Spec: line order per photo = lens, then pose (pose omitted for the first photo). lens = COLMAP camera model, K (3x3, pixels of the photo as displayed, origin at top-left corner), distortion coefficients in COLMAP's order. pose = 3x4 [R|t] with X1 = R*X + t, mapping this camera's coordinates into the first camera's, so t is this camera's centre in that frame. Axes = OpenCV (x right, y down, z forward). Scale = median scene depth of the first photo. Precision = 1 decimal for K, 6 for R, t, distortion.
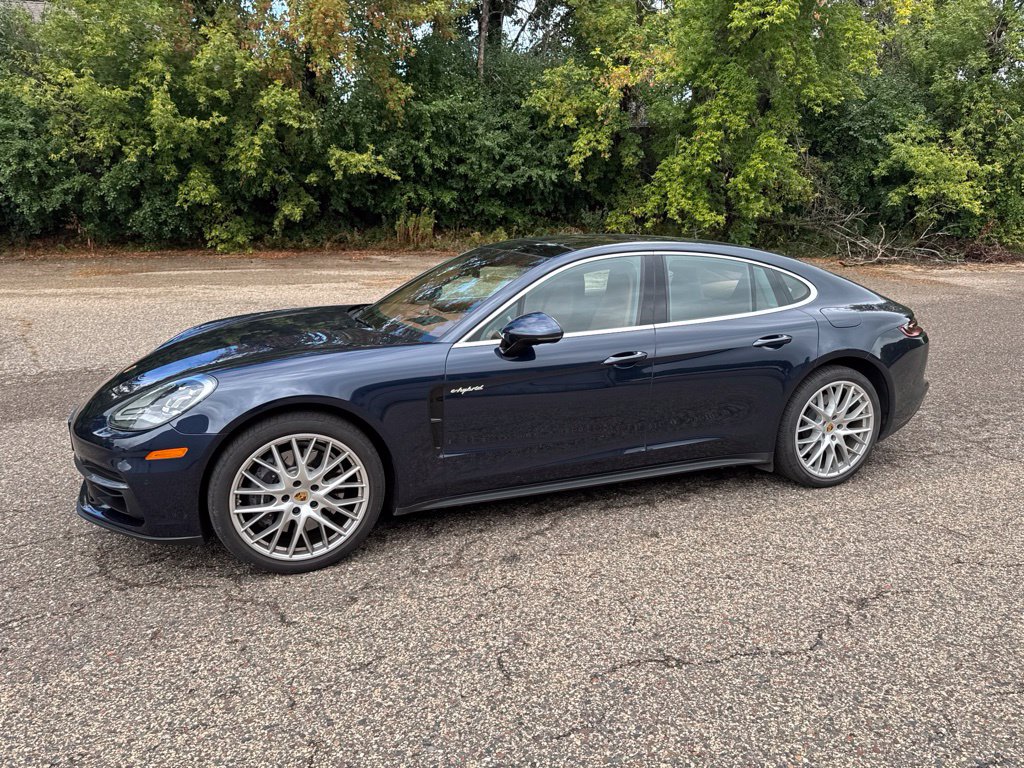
lens RADIAL K [[736.7, 0, 530.9], [0, 736.7, 386.8], [0, 0, 1]] dist [0.040296, -0.060678]
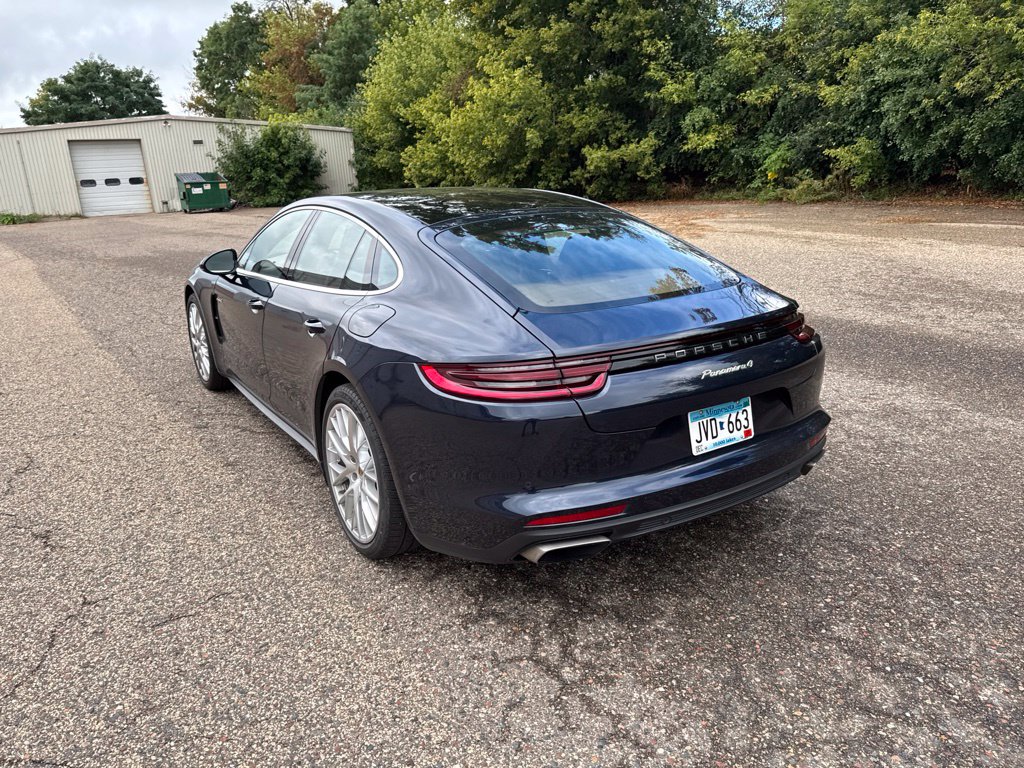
lens RADIAL K [[750.6, 0, 495.2], [0, 750.6, 378.8], [0, 0, 1]] dist [0.018250, -0.028574]
pose [[0.163025, 0.251994, -0.953898, 0.308891], [-0.196721, 0.955721, 0.218856, -0.059383], [0.966811, 0.151972, 0.205379, 0.276273]]
